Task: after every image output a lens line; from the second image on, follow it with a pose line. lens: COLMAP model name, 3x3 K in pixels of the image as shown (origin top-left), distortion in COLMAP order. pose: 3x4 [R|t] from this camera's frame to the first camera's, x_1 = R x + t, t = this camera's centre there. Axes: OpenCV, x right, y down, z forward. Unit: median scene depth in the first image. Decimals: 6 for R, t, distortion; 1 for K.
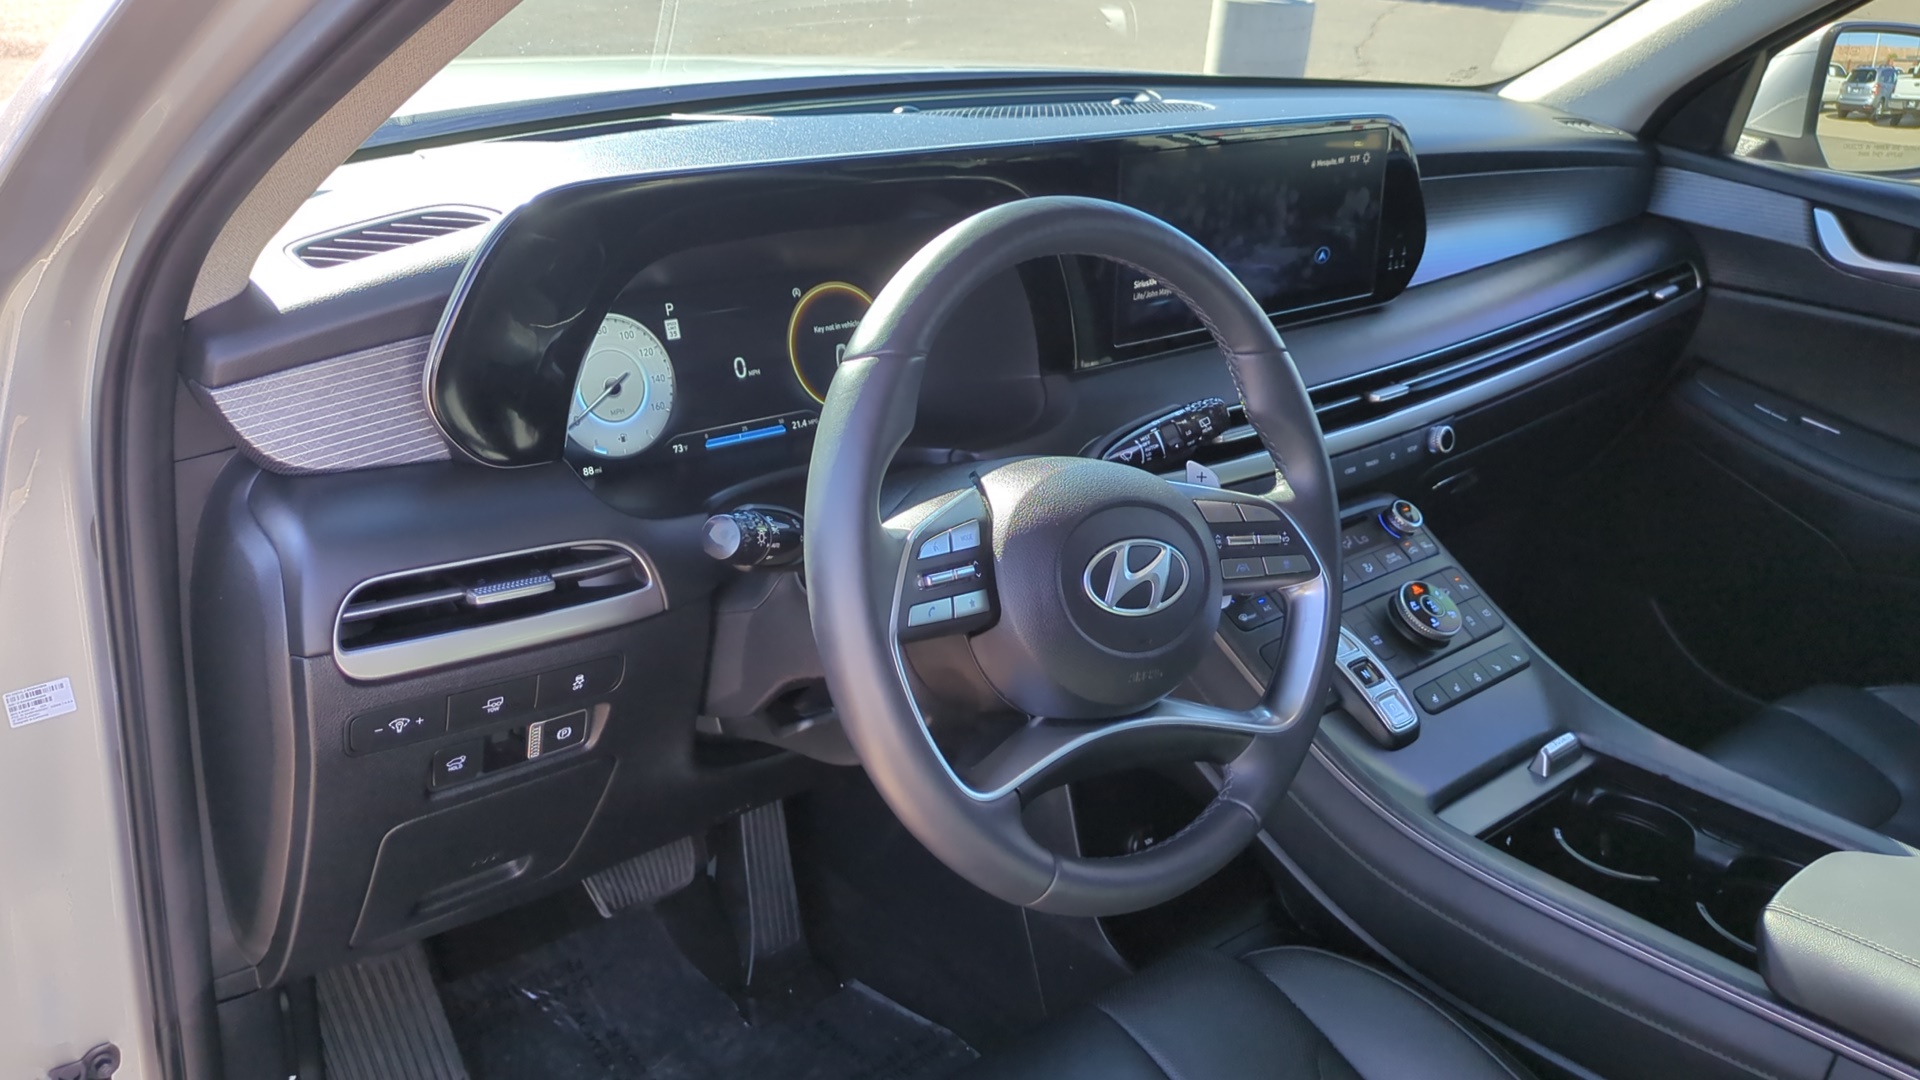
lens RADIAL K [[1638.5, 0, 968.7], [0, 1638.5, 540.1], [0, 0, 1]] dist [0.079931, -0.119582]
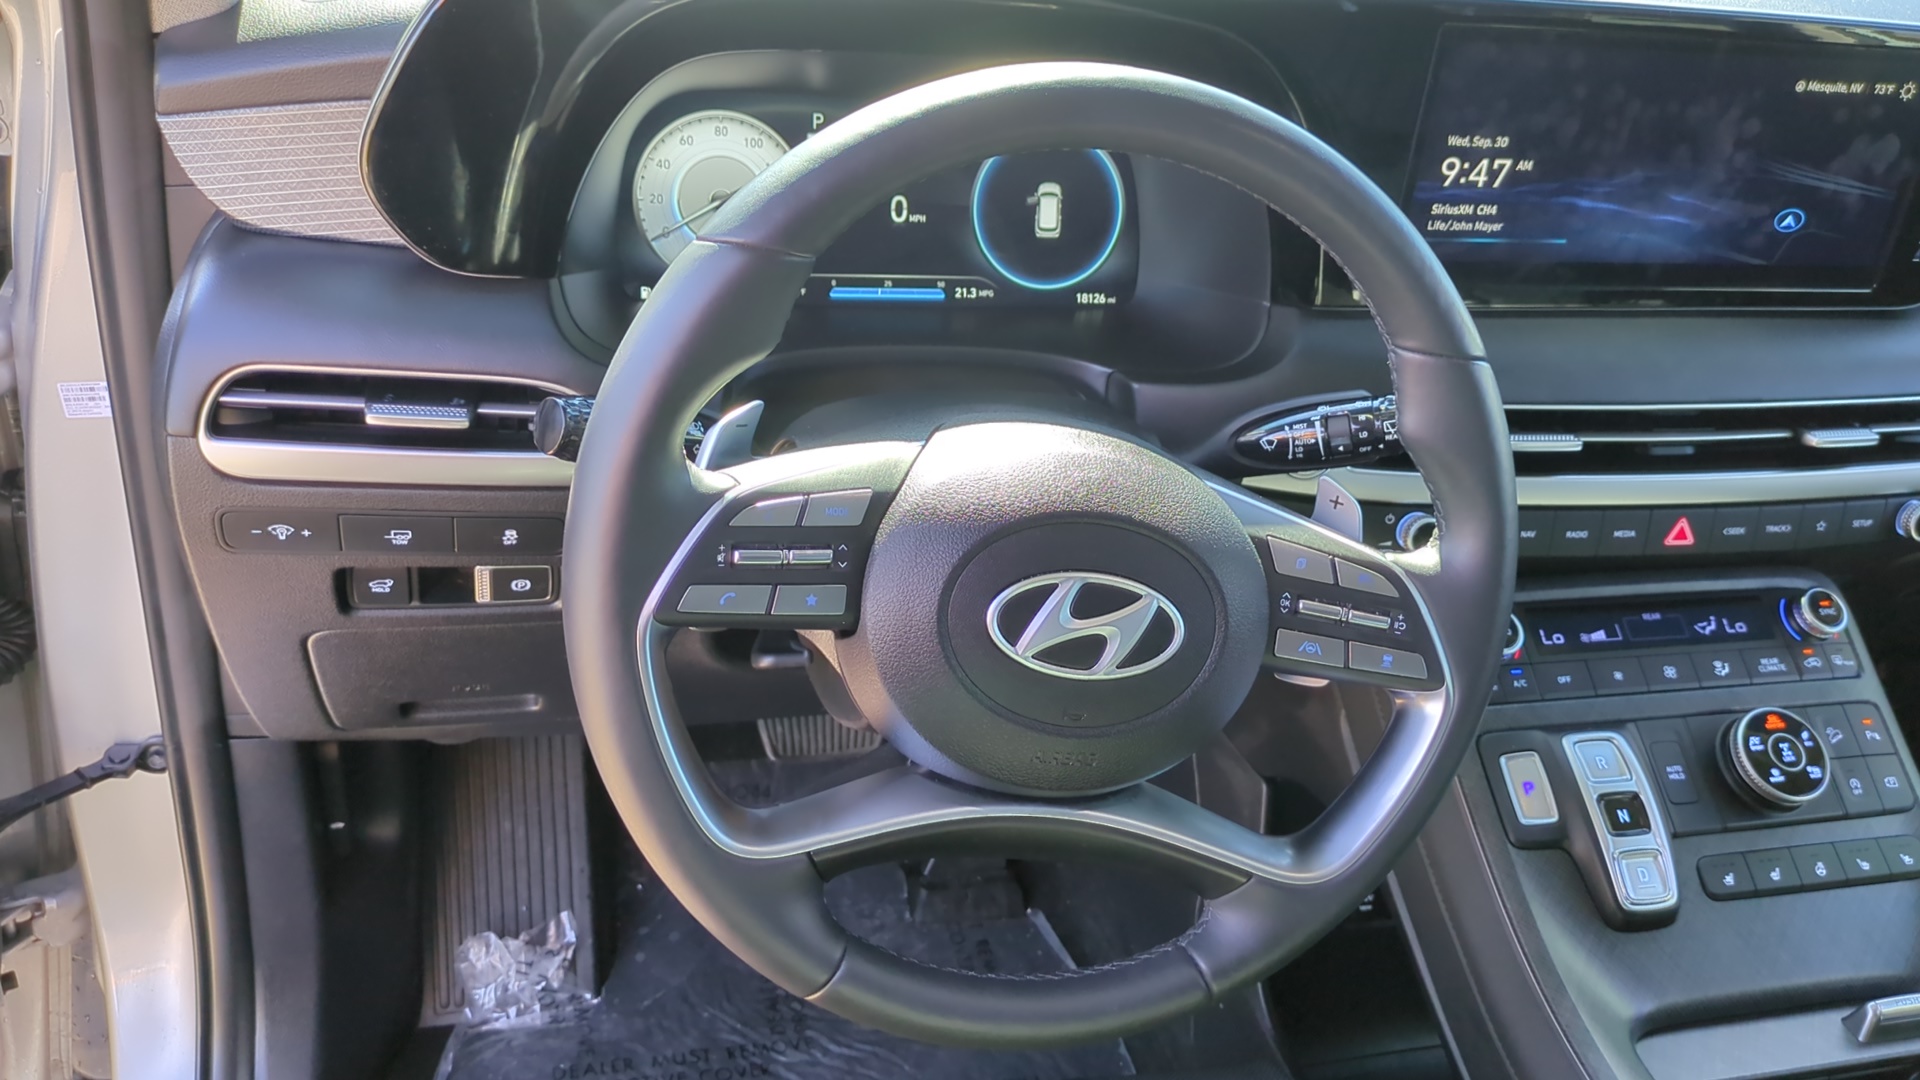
lens RADIAL K [[1649.6, 0, 978.1], [0, 1649.6, 539.3], [0, 0, 1]] dist [0.066419, -0.107331]
pose [[0.884007, 0.285287, -0.370329, 0.253874], [-0.238164, 0.956523, 0.168350, -0.098721], [0.402256, -0.060623, 0.913518, 0.264587]]
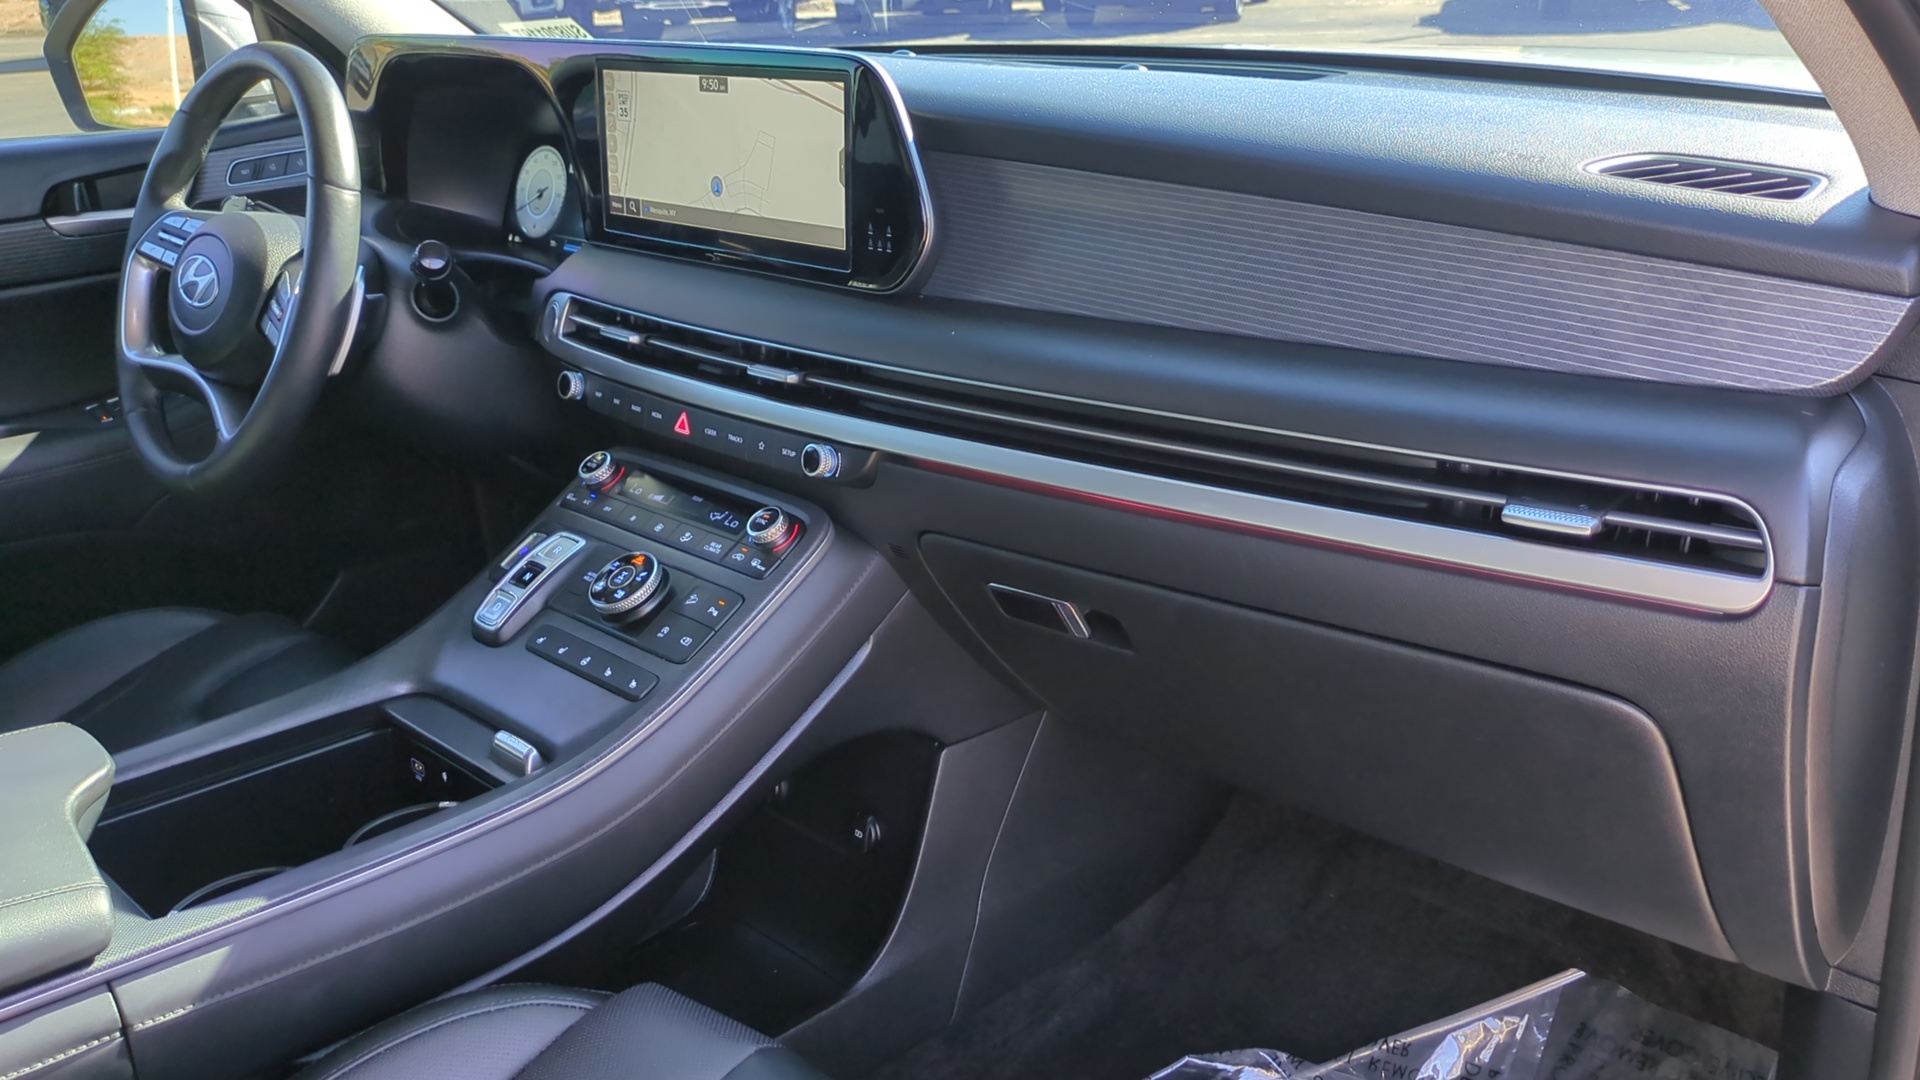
lens RADIAL K [[1638.5, 0, 968.7], [0, 1638.5, 540.1], [0, 0, 1]] dist [0.079931, -0.119582]
pose [[0.036705, 0.282773, -0.958484, 1.367441], [-0.346546, 0.903215, 0.253197, -0.325883], [0.937315, 0.322865, 0.131146, 1.250317]]
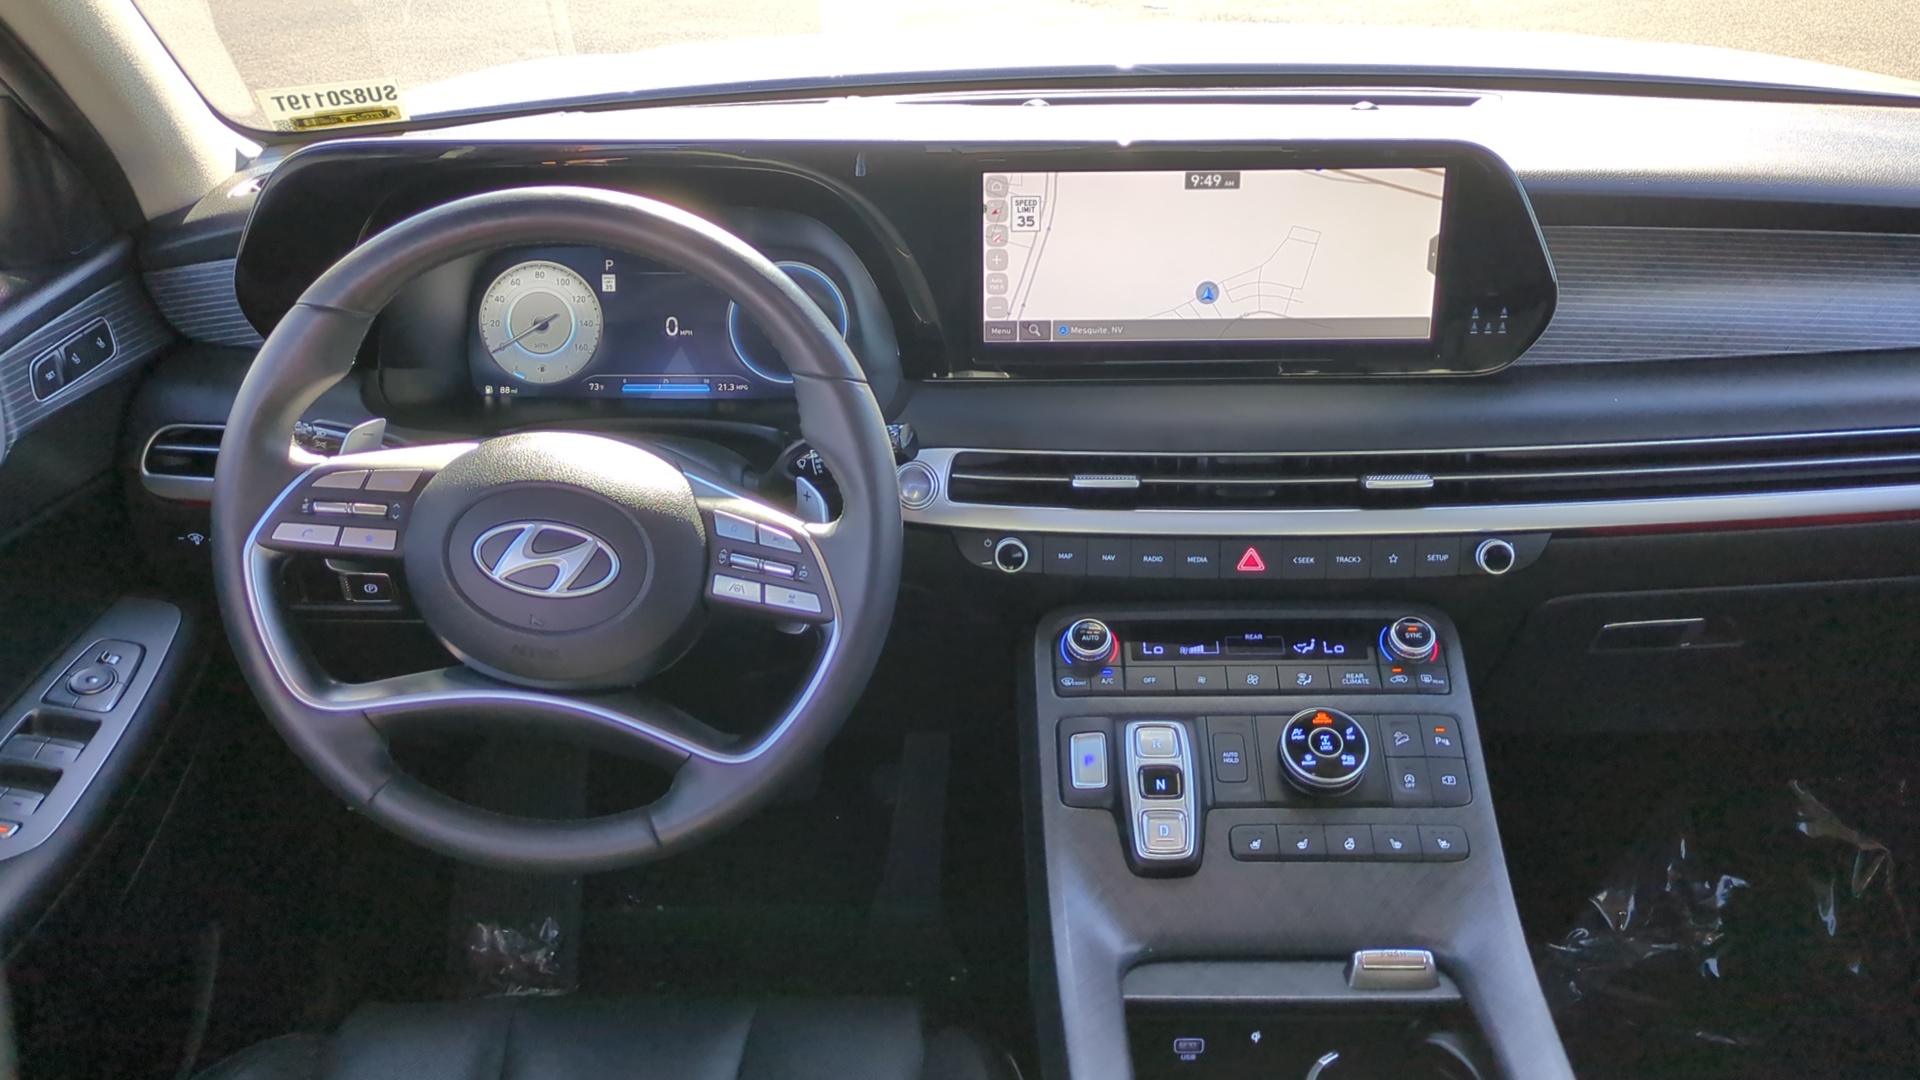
lens RADIAL K [[1638.5, 0, 968.7], [0, 1638.5, 540.1], [0, 0, 1]] dist [0.079931, -0.119582]
pose [[0.730893, 0.221313, -0.645613, 0.778047], [-0.210304, 0.972966, 0.095444, -0.116197], [0.649283, 0.066016, 0.757676, 0.309506]]
